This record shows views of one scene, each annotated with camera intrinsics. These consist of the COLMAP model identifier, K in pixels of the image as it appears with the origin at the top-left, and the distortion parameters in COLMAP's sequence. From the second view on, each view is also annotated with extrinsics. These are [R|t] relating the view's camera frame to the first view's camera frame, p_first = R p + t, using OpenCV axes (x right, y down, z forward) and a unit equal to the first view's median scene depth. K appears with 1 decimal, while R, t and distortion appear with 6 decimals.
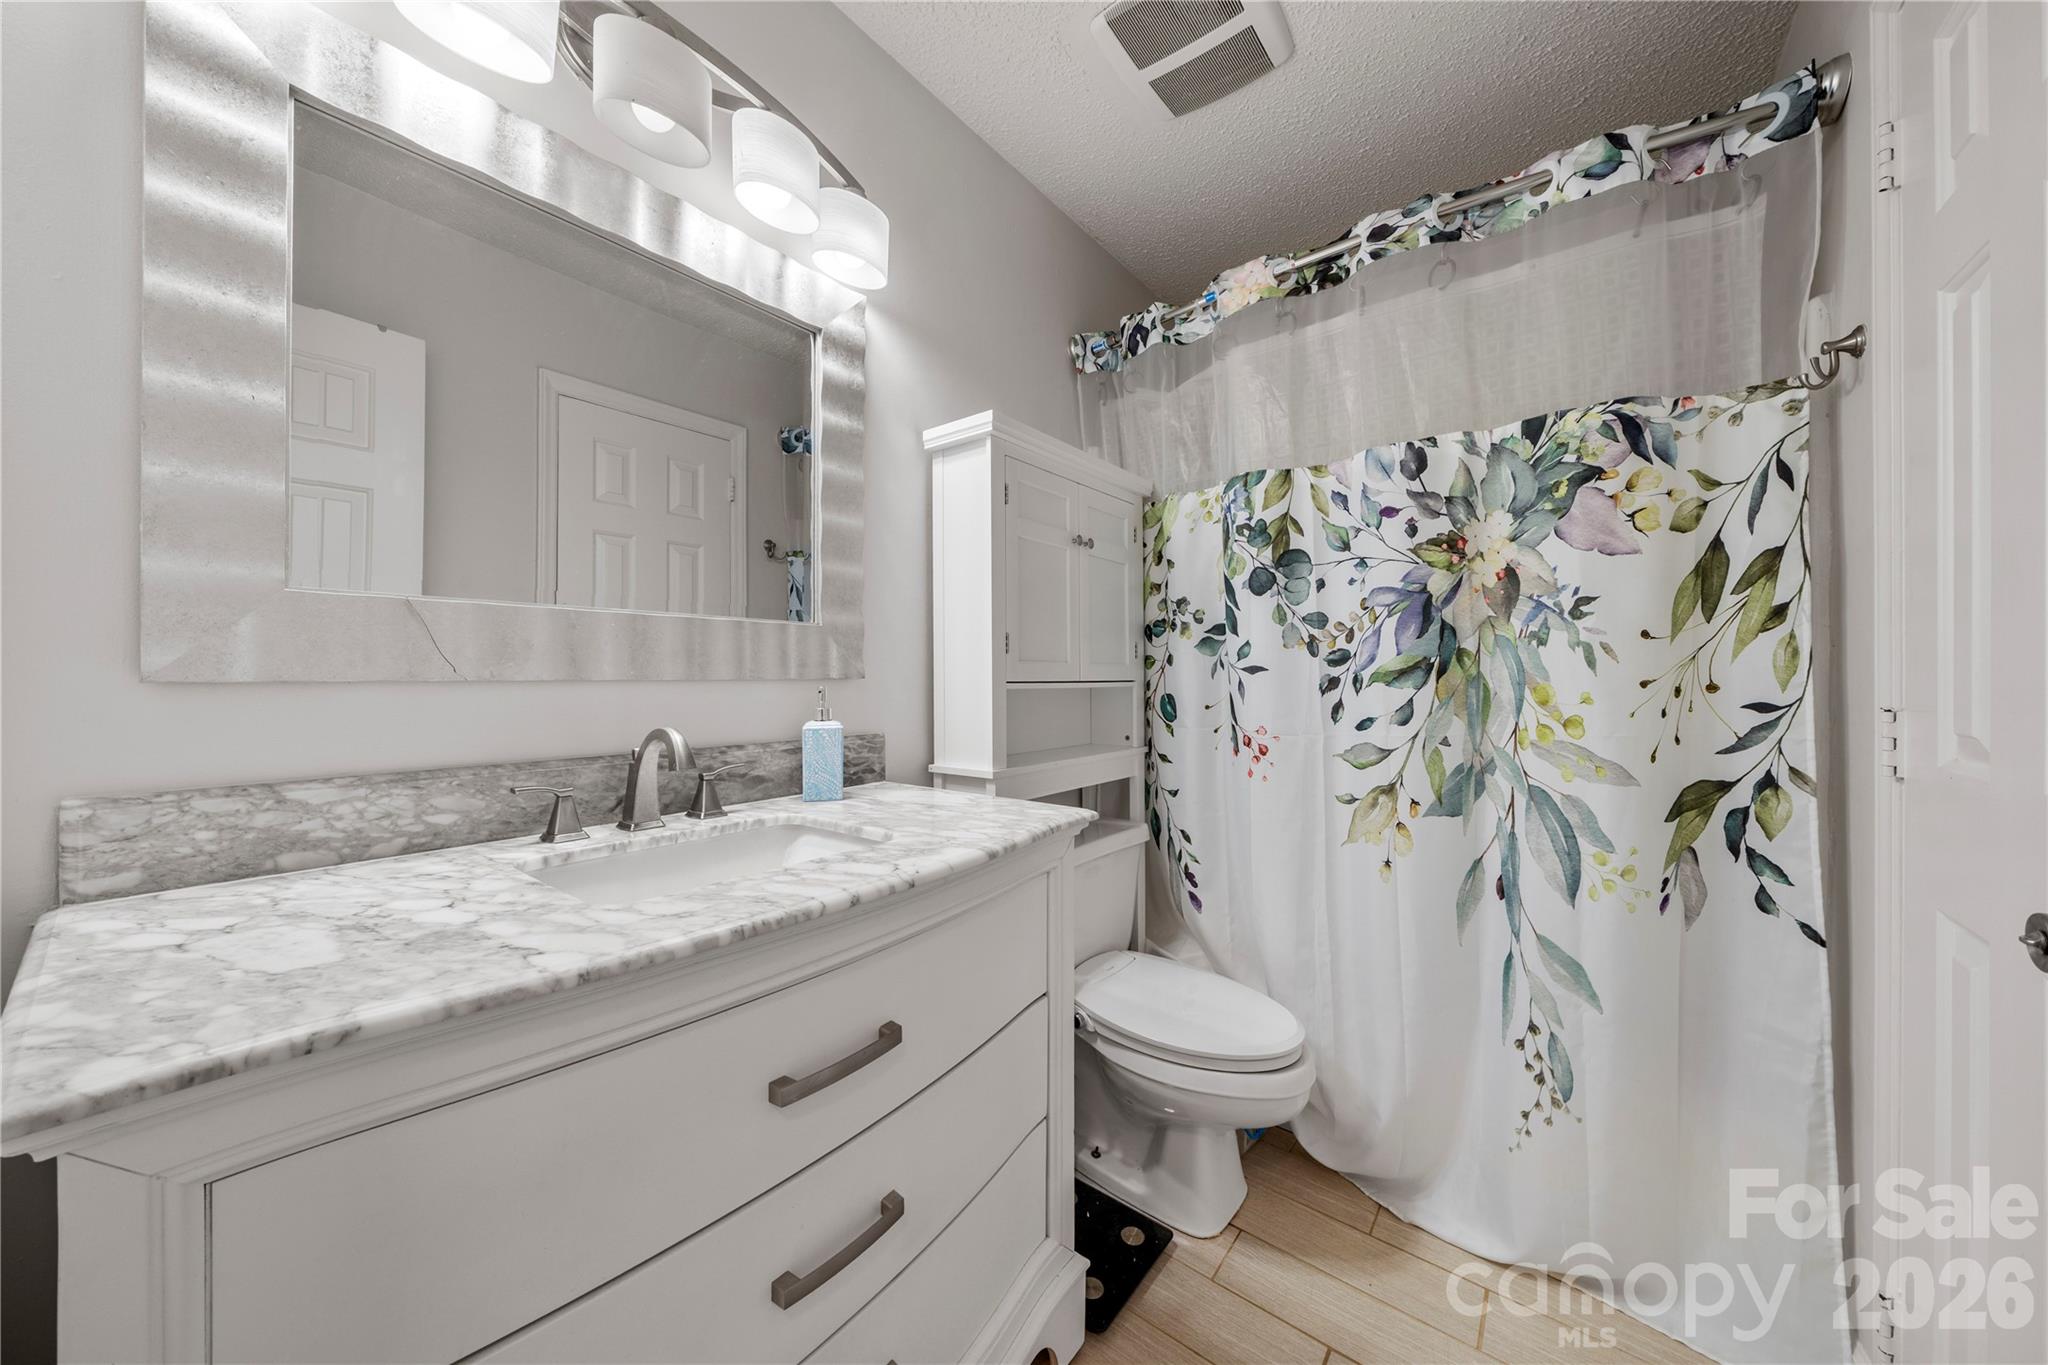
lens RADIAL K [[710.2, 0, 1012.8], [0, 710.2, 675.1], [0, 0, 1]] dist [-0.003412, -0.000356]
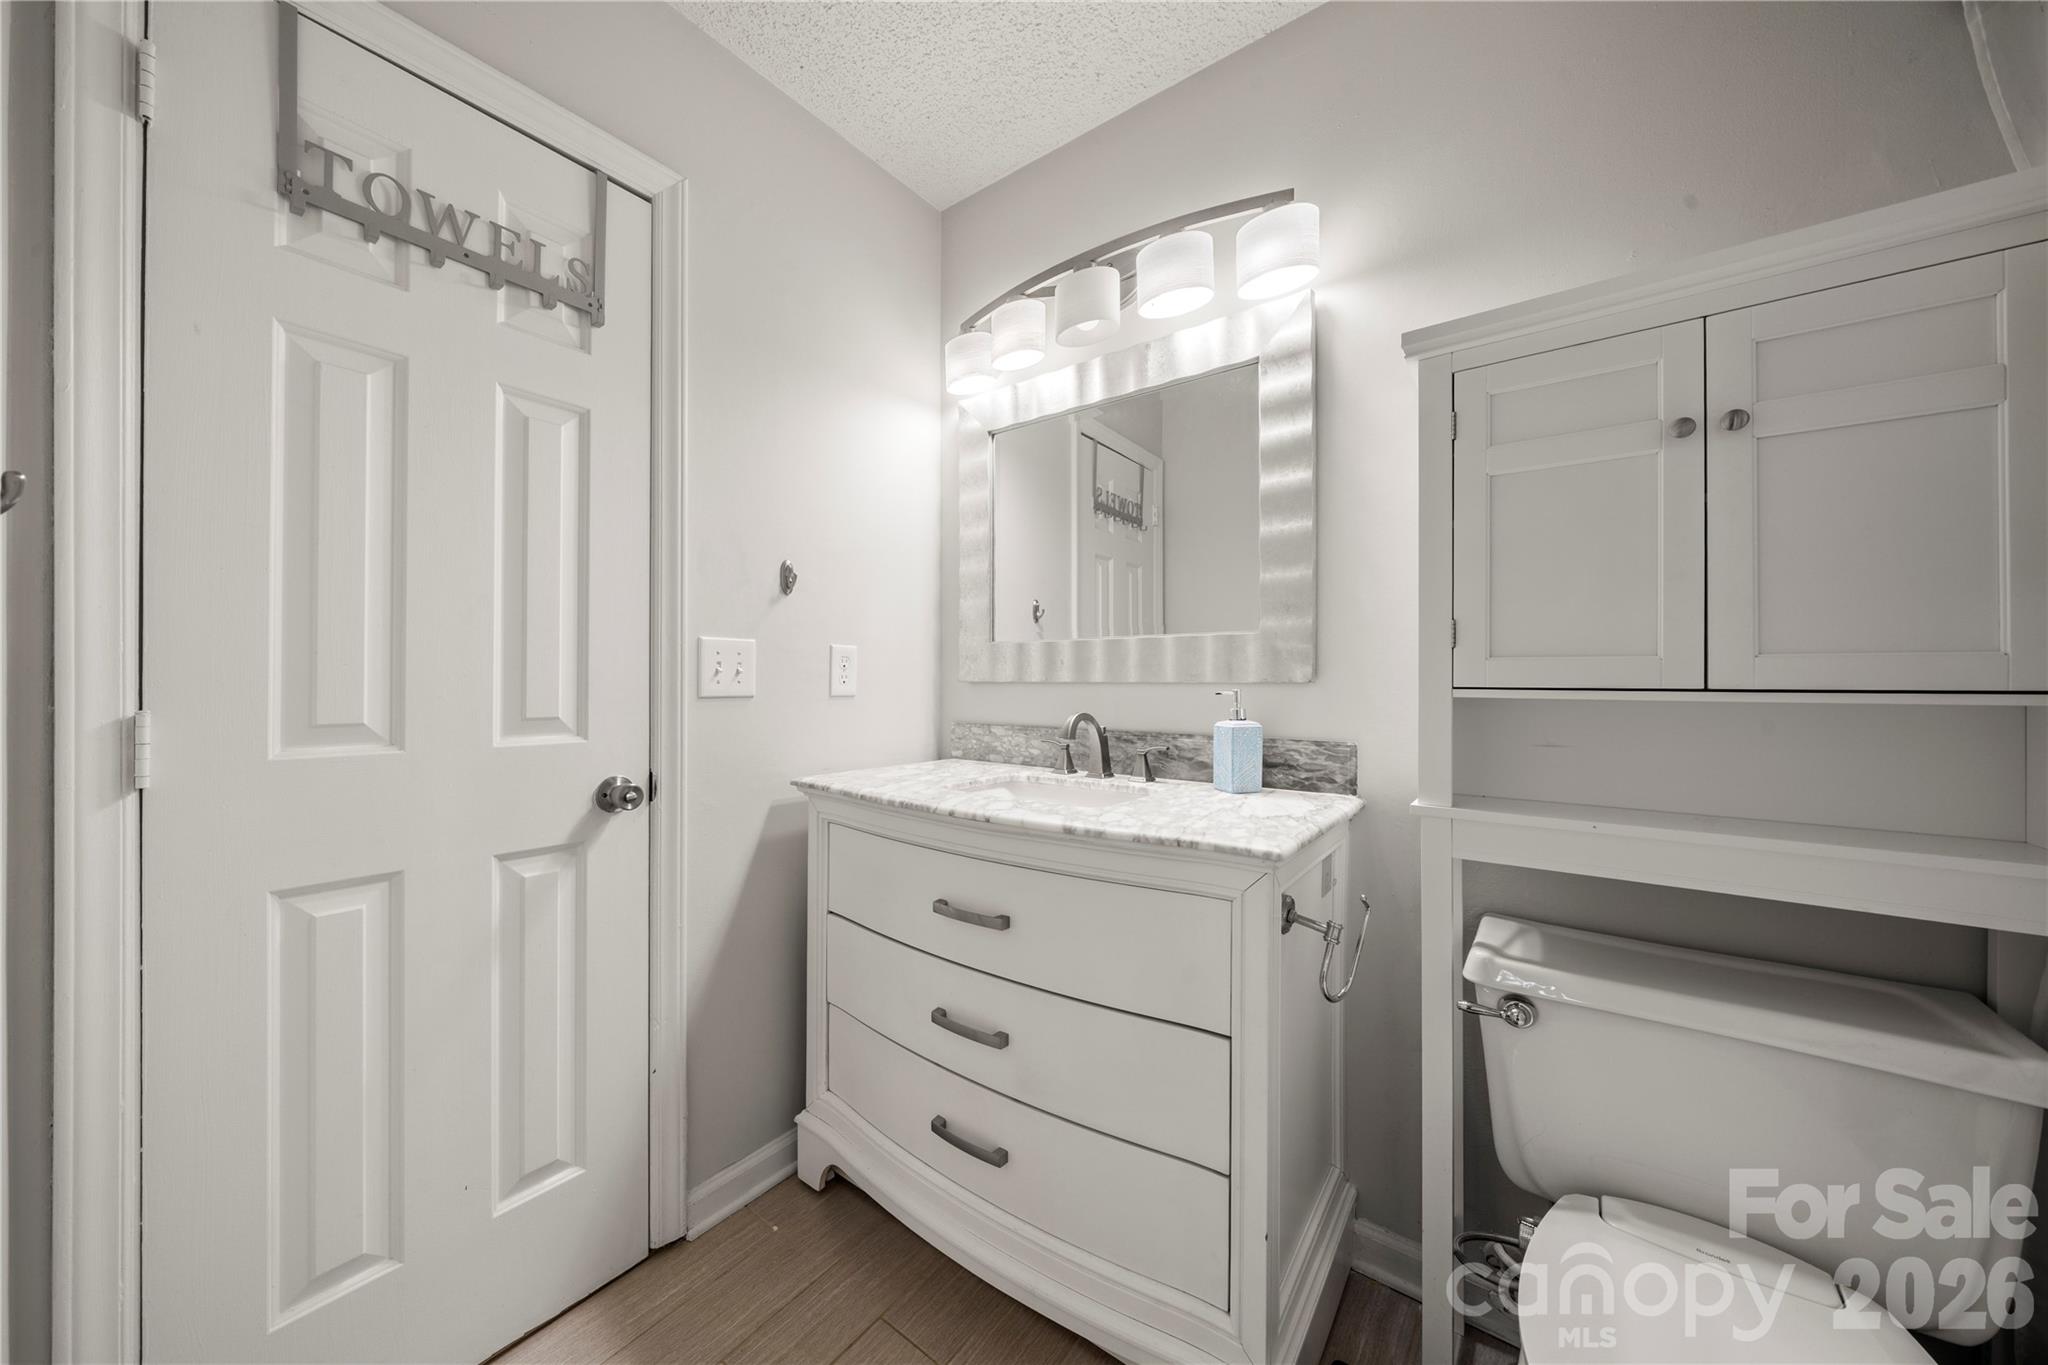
lens RADIAL K [[710.2, 0, 1012.8], [0, 710.2, 675.1], [0, 0, 1]] dist [-0.003412, -0.000356]
pose [[0.011275, -0.006794, -0.999913, 1.176792], [0.000225, 0.999977, -0.006792, 0.002046], [0.999936, -0.000148, 0.011276, 0.905247]]
